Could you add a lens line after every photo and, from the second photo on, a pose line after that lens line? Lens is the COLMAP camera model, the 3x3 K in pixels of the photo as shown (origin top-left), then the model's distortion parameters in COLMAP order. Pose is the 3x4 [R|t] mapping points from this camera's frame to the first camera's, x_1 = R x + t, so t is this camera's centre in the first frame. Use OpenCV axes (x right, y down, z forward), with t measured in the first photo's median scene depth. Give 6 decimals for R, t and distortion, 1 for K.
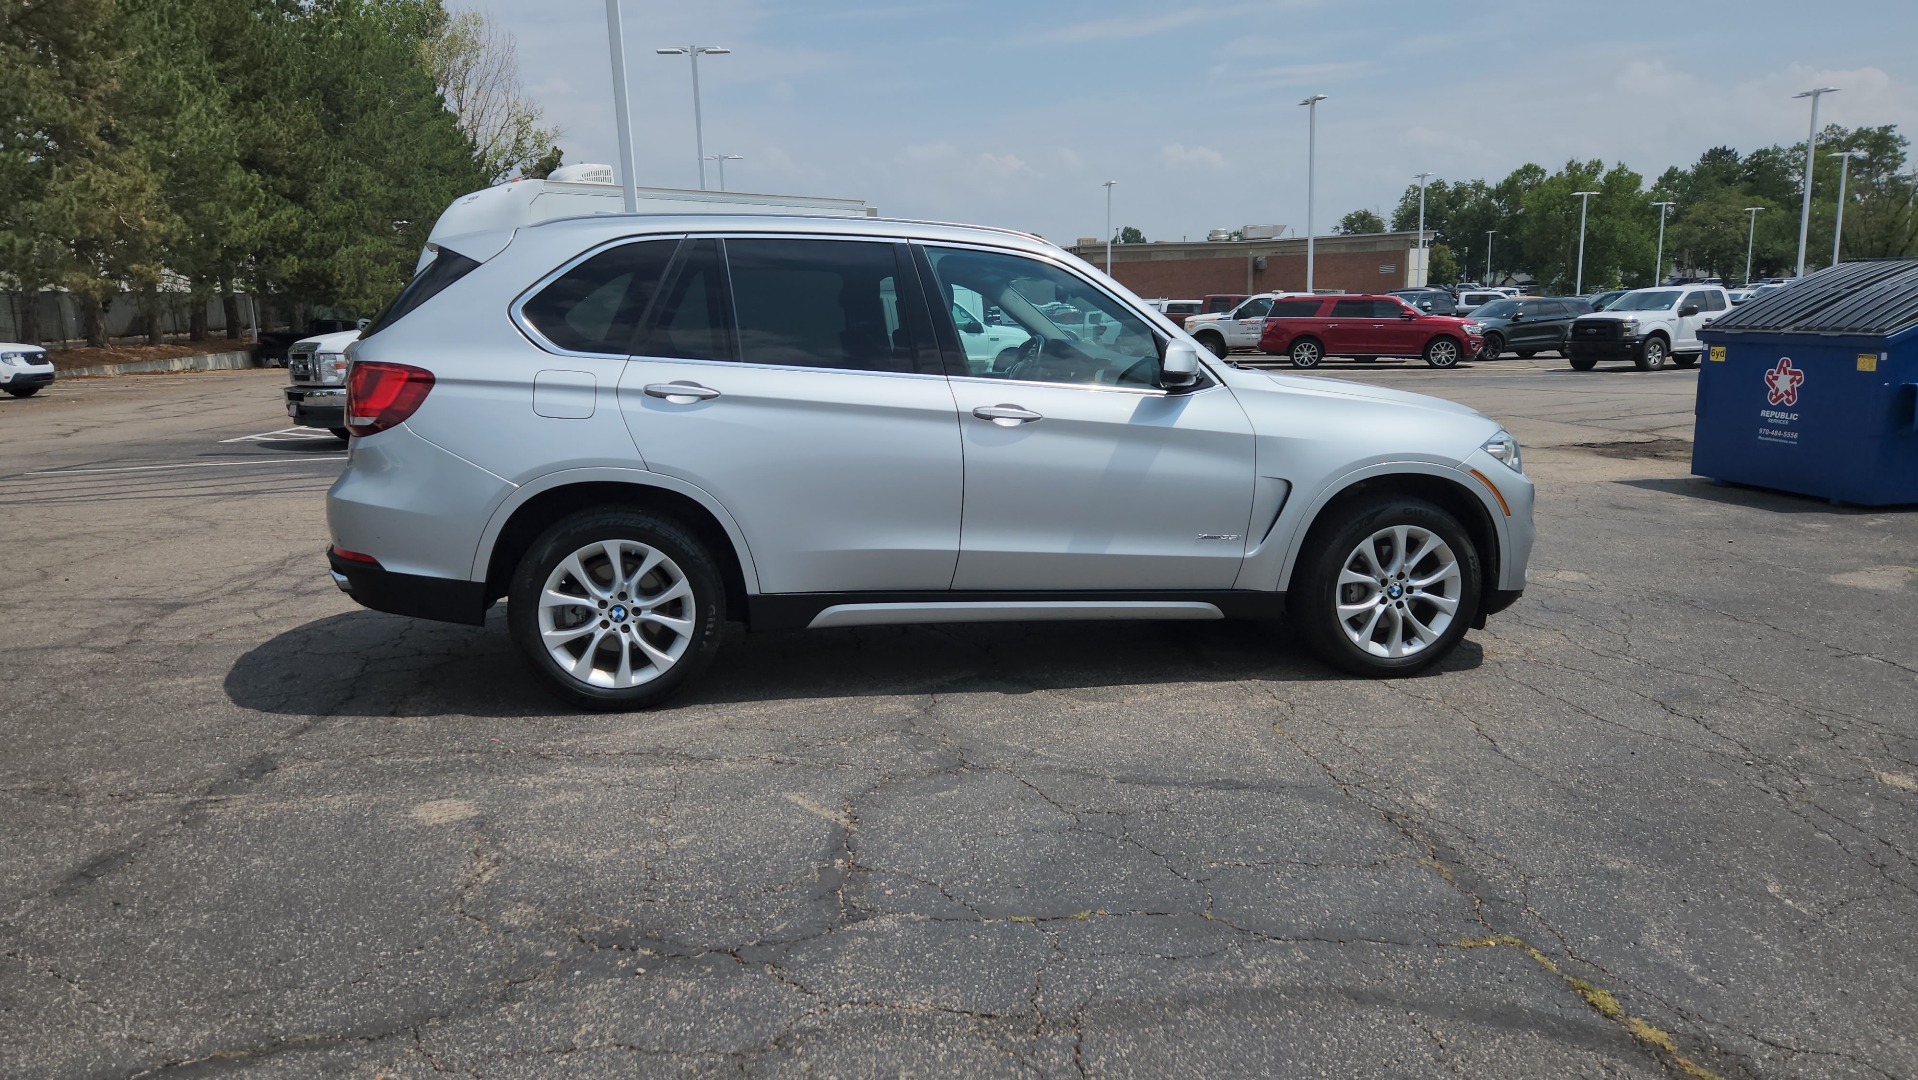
lens RADIAL K [[1280.6, 0, 925.8], [0, 1280.6, 554.3], [0, 0, 1]] dist [0.073464, -0.057920]
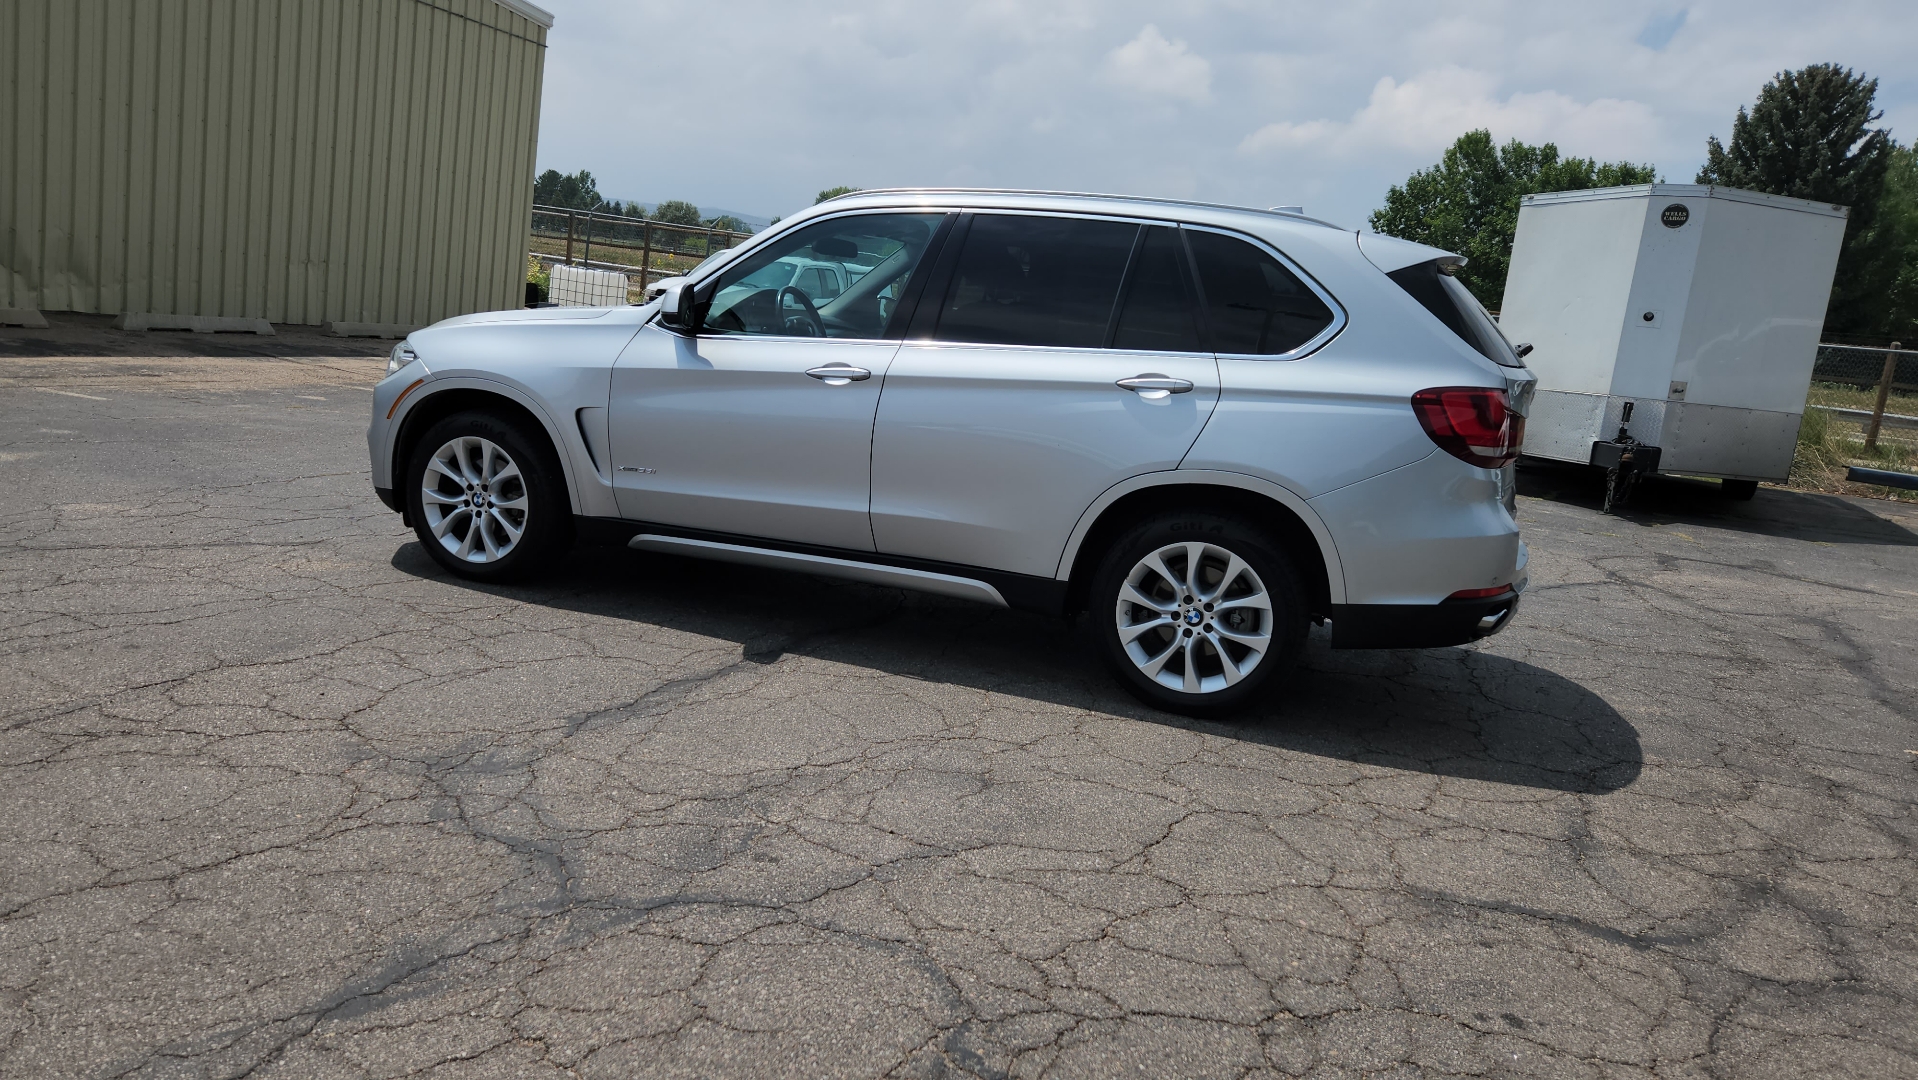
lens RADIAL K [[1280.6, 0, 921.8], [0, 1280.6, 569.1], [0, 0, 1]] dist [0.073464, -0.057920]
pose [[-0.849461, -0.192042, 0.491463, -0.560100], [-0.005259, 0.934451, 0.356052, -0.367829], [-0.527625, 0.299867, -0.794790, 2.068140]]
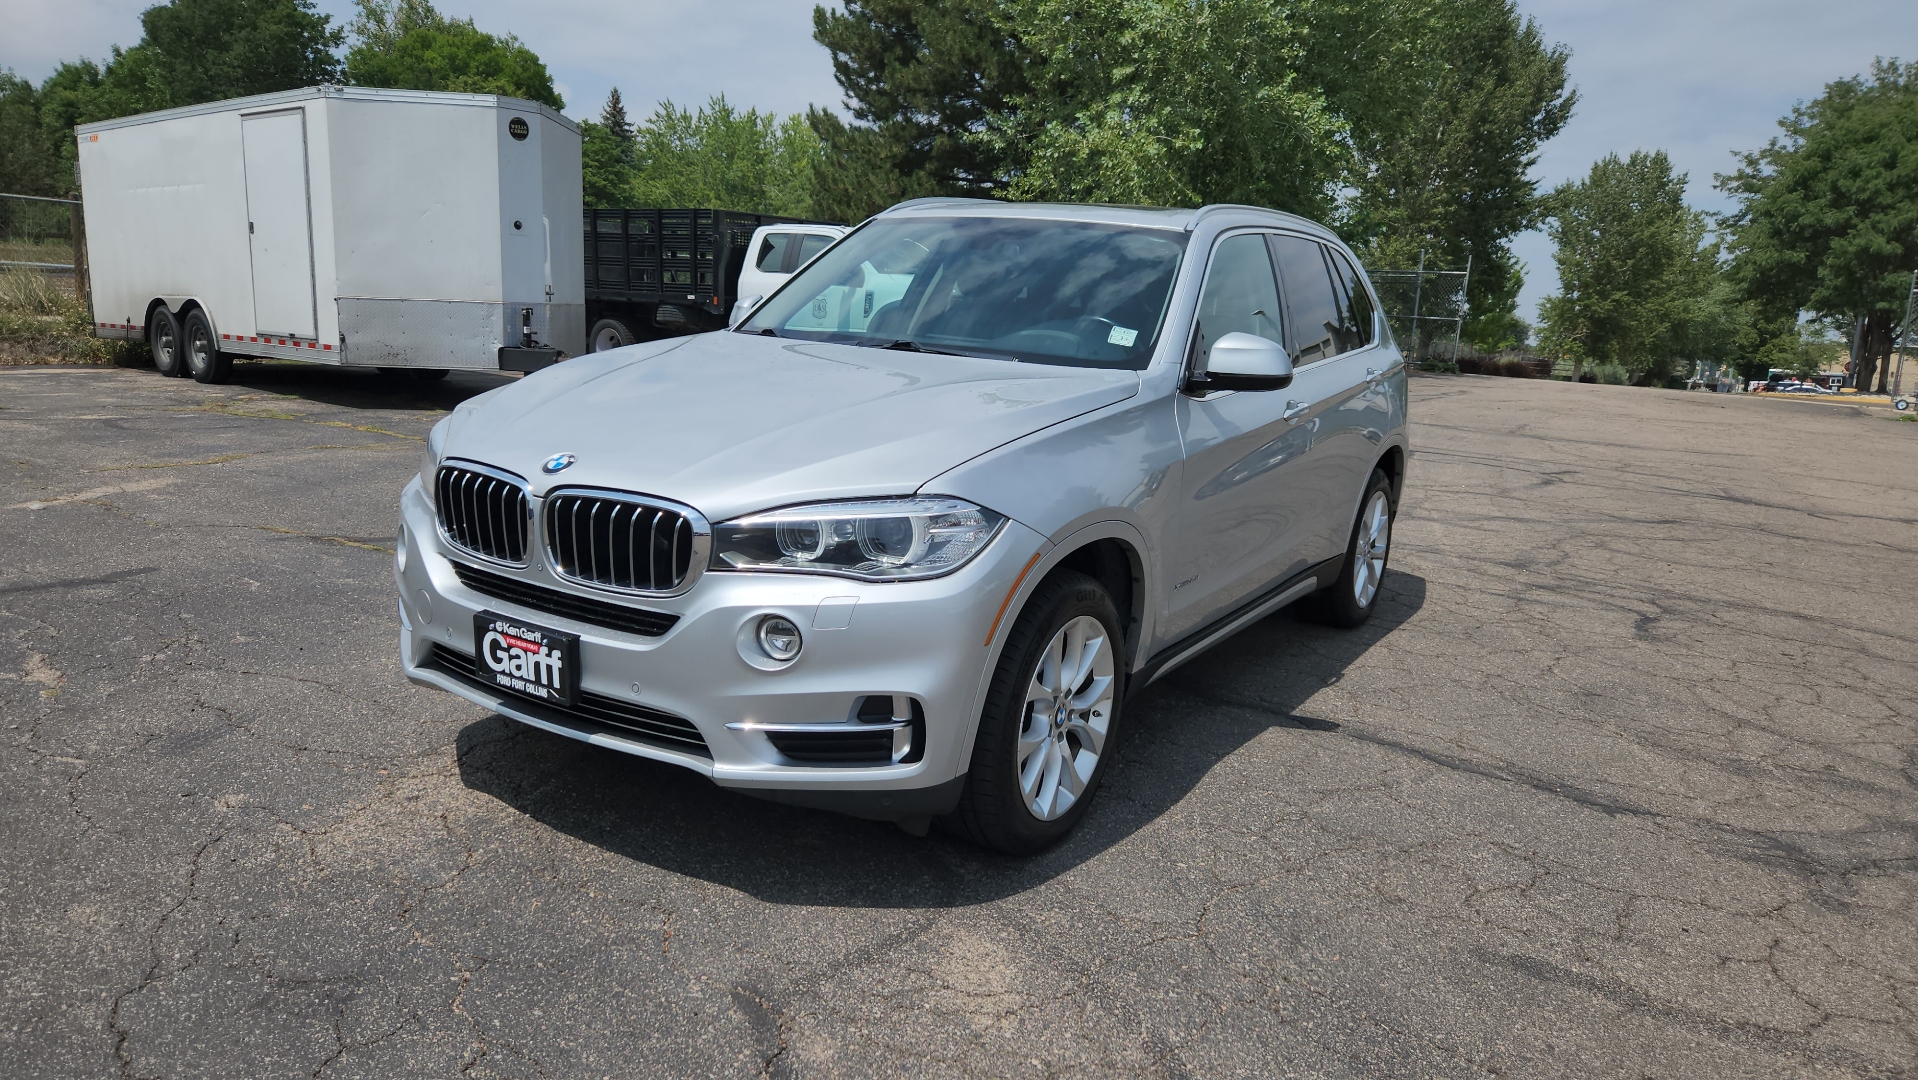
lens RADIAL K [[1280.6, 0, 949.1], [0, 1280.6, 557.0], [0, 0, 1]] dist [0.073464, -0.057920]
pose [[-0.683991, 0.104874, -0.721912, 0.810895], [-0.187978, 0.930854, 0.313330, -0.307990], [0.704855, 0.350018, -0.616982, 1.726201]]
